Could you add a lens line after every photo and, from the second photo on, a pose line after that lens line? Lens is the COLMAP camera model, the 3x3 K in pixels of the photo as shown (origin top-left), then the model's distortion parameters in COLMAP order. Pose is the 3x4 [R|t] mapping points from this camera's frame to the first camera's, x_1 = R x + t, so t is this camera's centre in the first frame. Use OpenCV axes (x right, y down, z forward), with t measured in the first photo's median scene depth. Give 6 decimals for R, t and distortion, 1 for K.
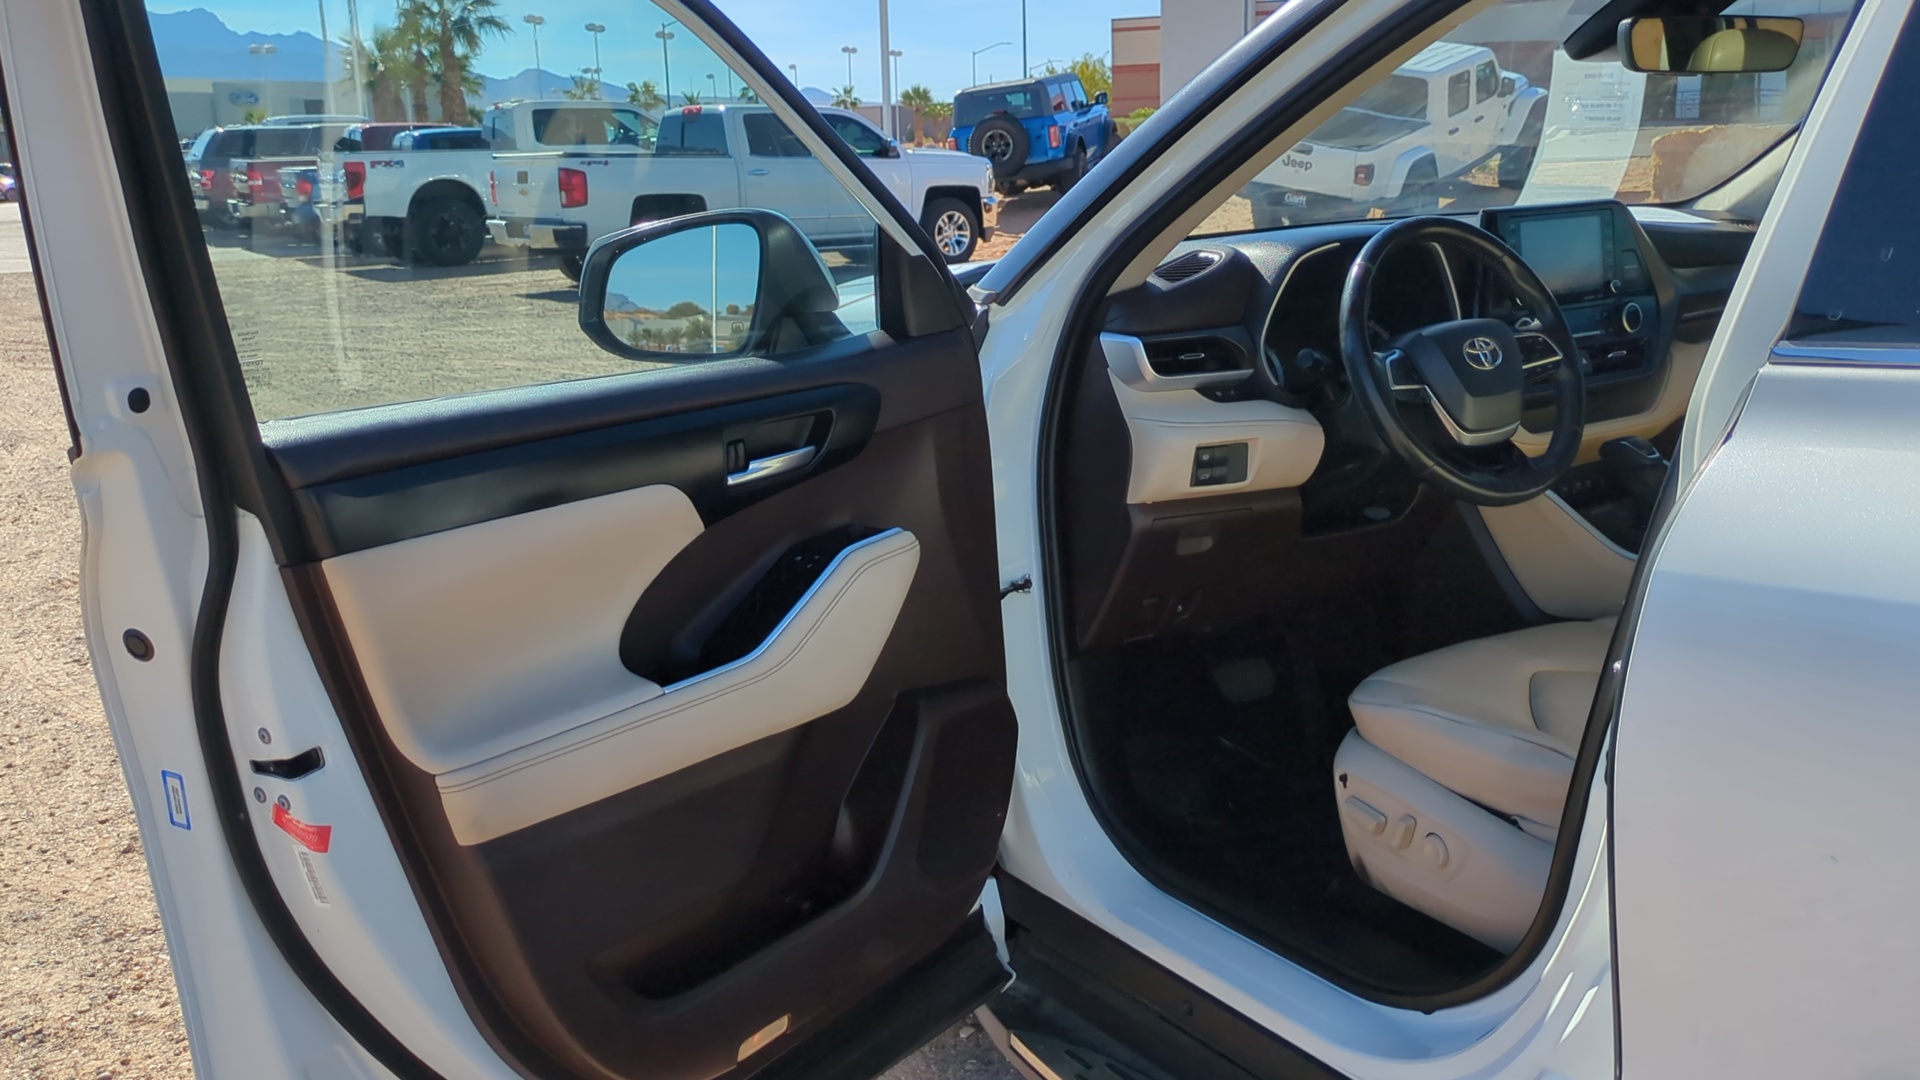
lens RADIAL K [[1635.5, 0, 942.8], [0, 1635.5, 534.7], [0, 0, 1]] dist [0.032352, -0.035734]
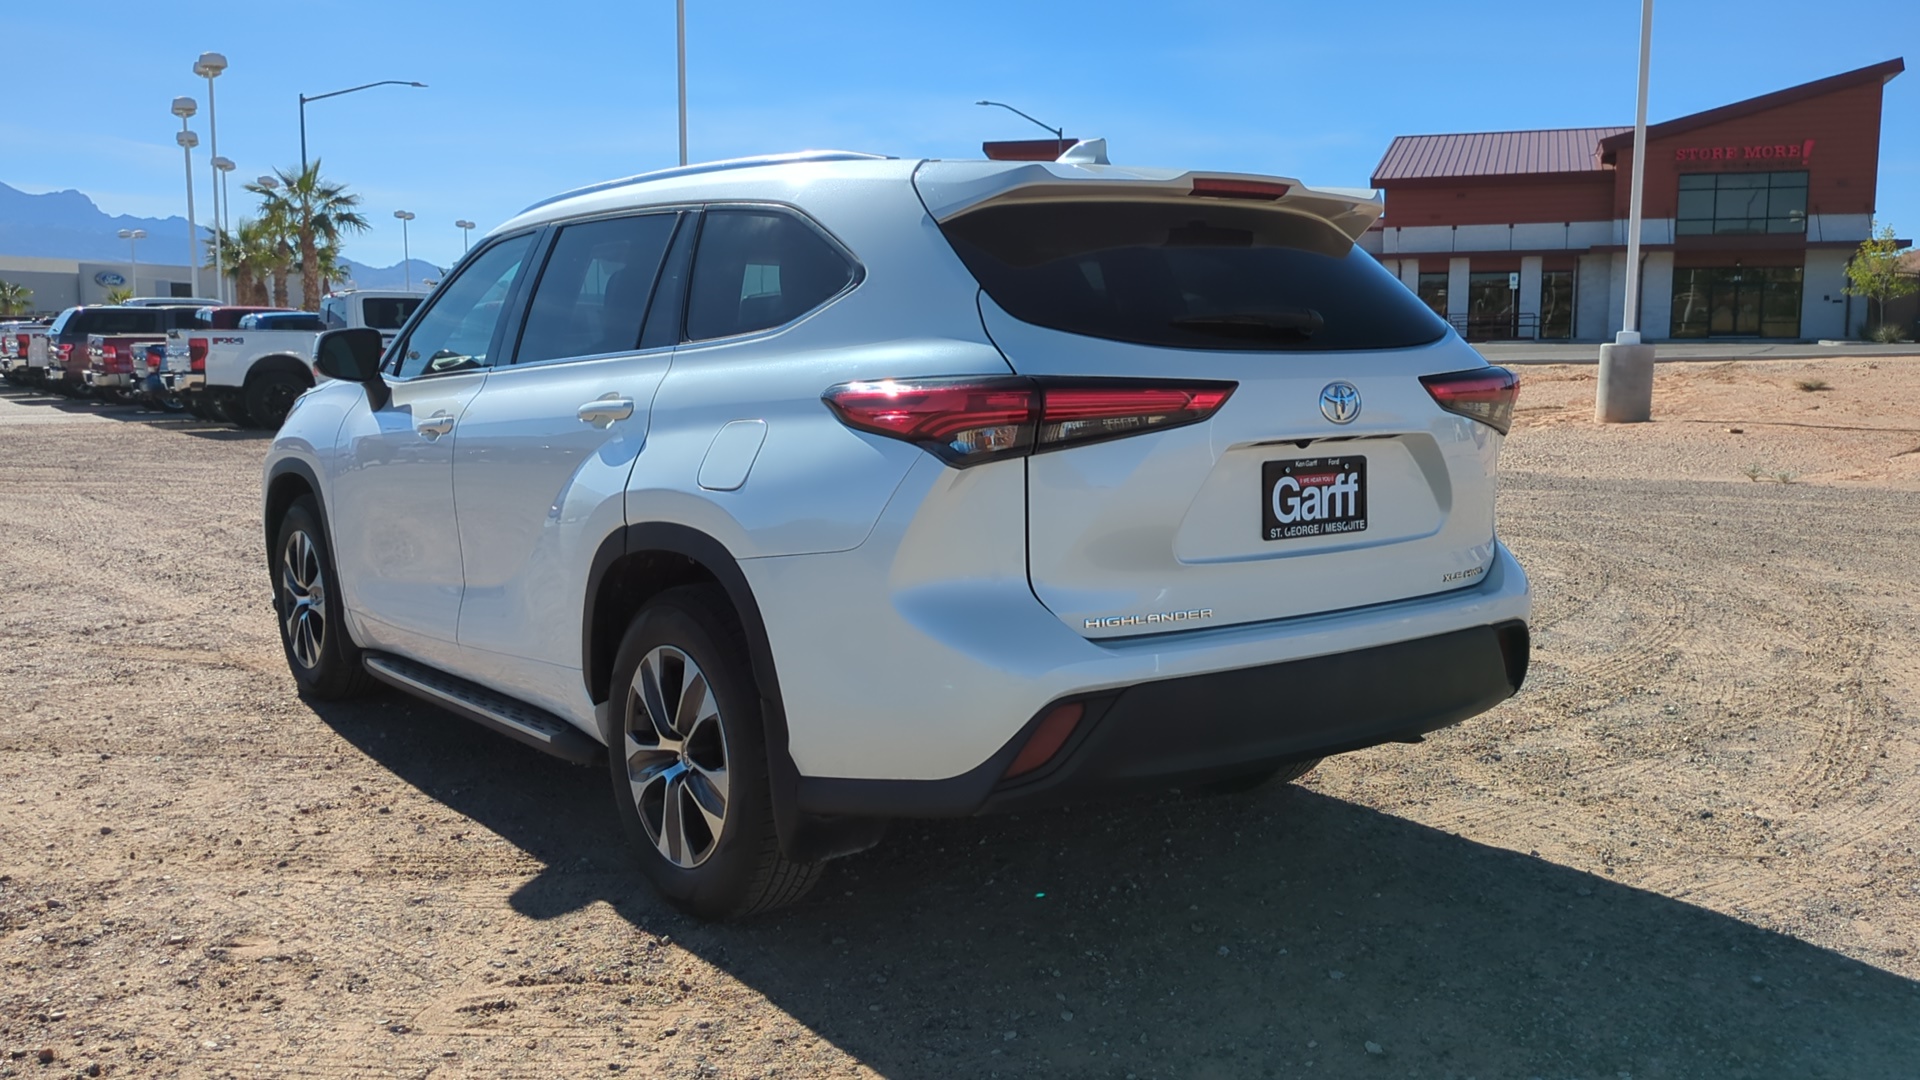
lens RADIAL K [[1635.5, 0, 968.3], [0, 1635.5, 542.2], [0, 0, 1]] dist [0.032352, -0.035734]
pose [[0.996093, 0.015874, 0.086871, 0.059578], [-0.005901, 0.993478, -0.113873, 0.031457], [-0.088112, 0.112916, 0.989690, -0.125187]]
